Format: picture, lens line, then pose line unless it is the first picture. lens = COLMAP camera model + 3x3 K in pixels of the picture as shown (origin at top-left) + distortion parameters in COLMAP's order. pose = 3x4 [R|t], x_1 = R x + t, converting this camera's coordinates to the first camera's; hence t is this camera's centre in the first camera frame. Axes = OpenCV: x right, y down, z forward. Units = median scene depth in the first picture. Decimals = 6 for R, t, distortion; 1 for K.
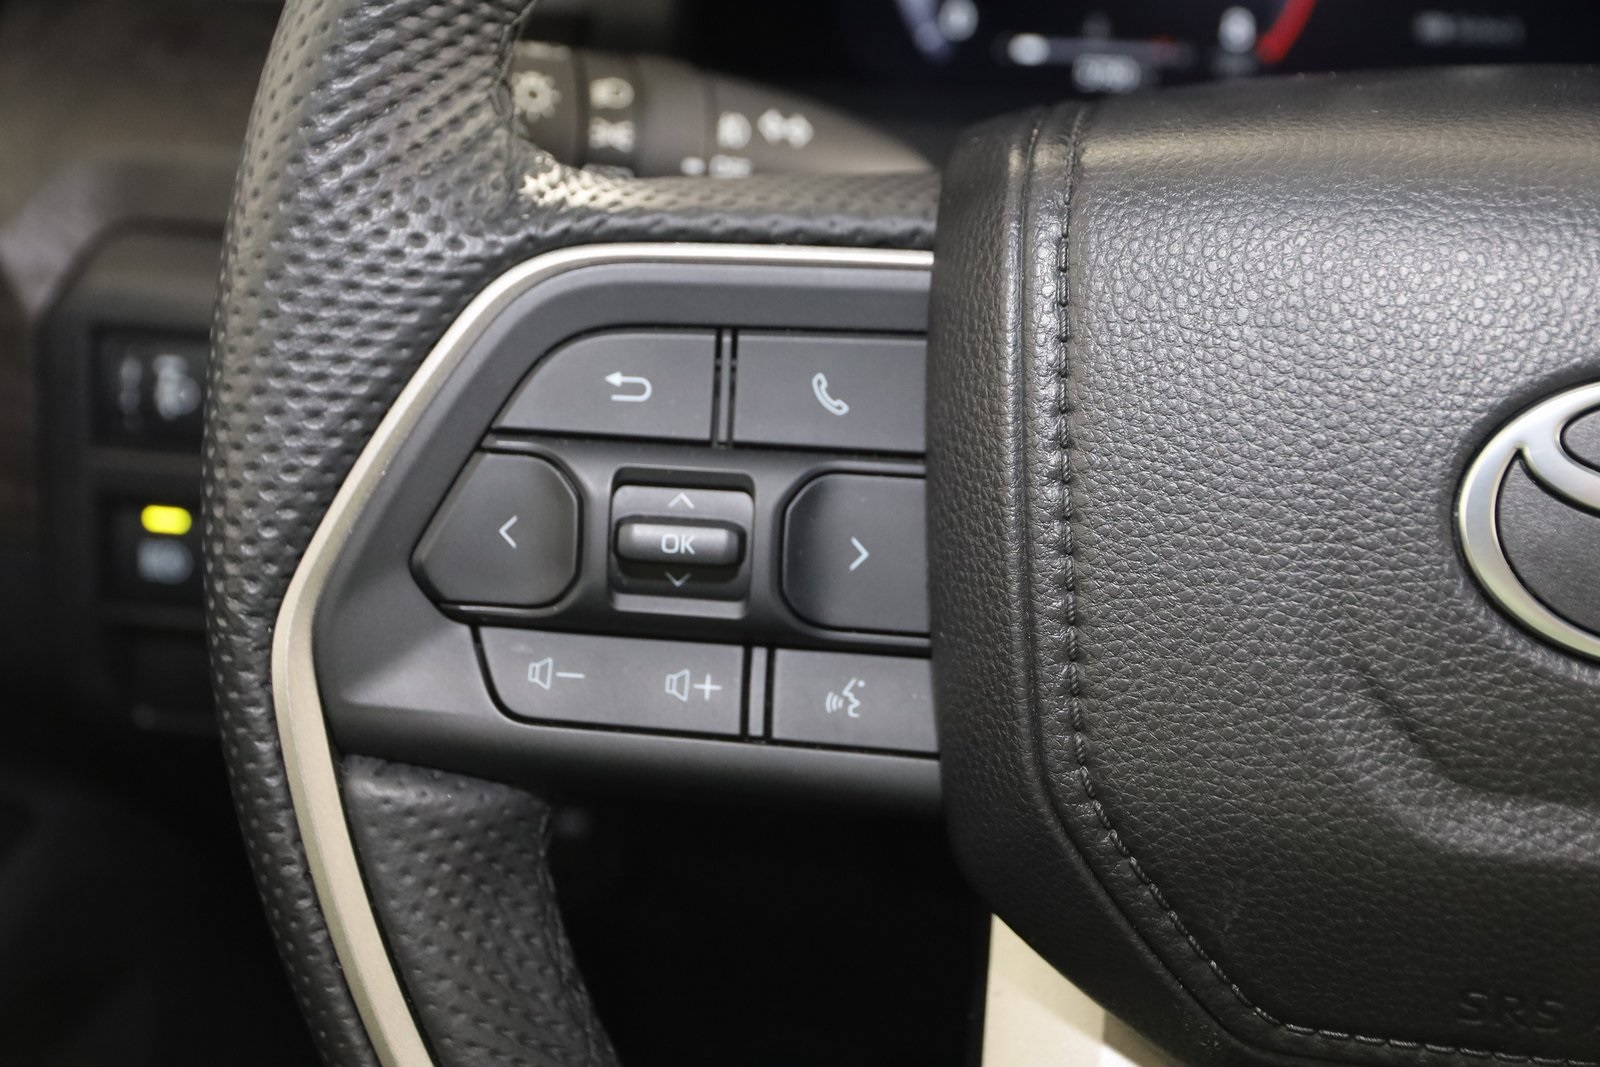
lens RADIAL K [[1739.0, 0, 800.0], [0, 1739.0, 533.5], [0, 0, 1]] dist [0.014648, -0.003907]
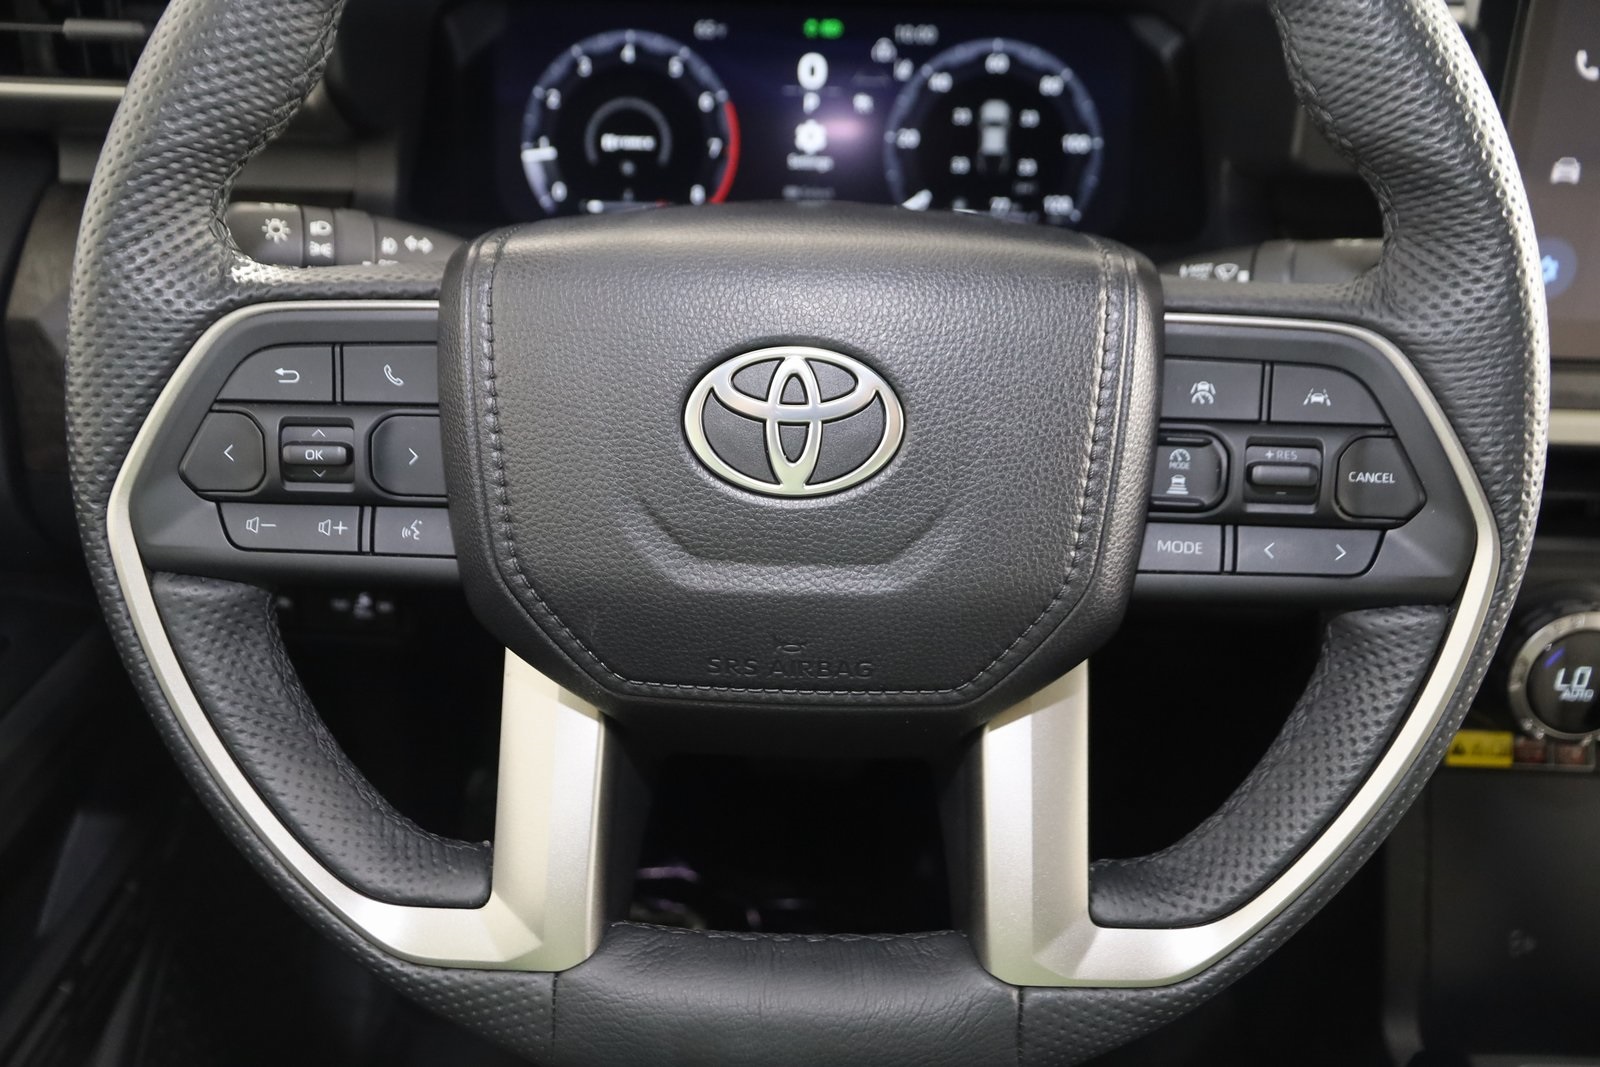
lens RADIAL K [[847.7, 0, 800.2], [0, 847.7, 494.7], [0, 0, 1]] dist [-0.000913, -0.000485]
pose [[0.997260, -0.045669, 0.058196, 0.410584], [0.043948, 0.998568, 0.030516, 0.044705], [-0.059506, -0.027875, 0.997839, 0.018850]]
